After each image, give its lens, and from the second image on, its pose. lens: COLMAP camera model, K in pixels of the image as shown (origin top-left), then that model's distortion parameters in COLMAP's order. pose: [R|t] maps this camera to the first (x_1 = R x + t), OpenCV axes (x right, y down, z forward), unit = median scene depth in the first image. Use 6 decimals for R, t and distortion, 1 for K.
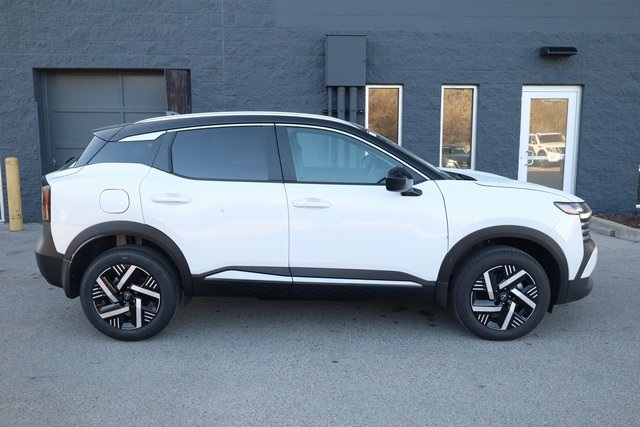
lens RADIAL K [[514.6, 0, 320.0], [0, 514.6, 213.5], [0, 0, 1]] dist [-0.015314, -0.000943]
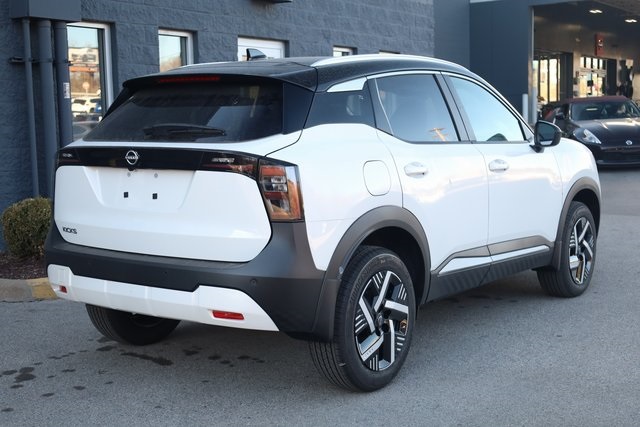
lens RADIAL K [[928.4, 0, 320.0], [0, 928.4, 213.5], [0, 0, 1]] dist [0.021933, 0.019865]
pose [[0.564530, -0.090028, 0.820488, -1.406884], [0.136128, 0.990577, 0.015030, -0.005564], [-0.814110, 0.103207, 0.571466, 0.357242]]
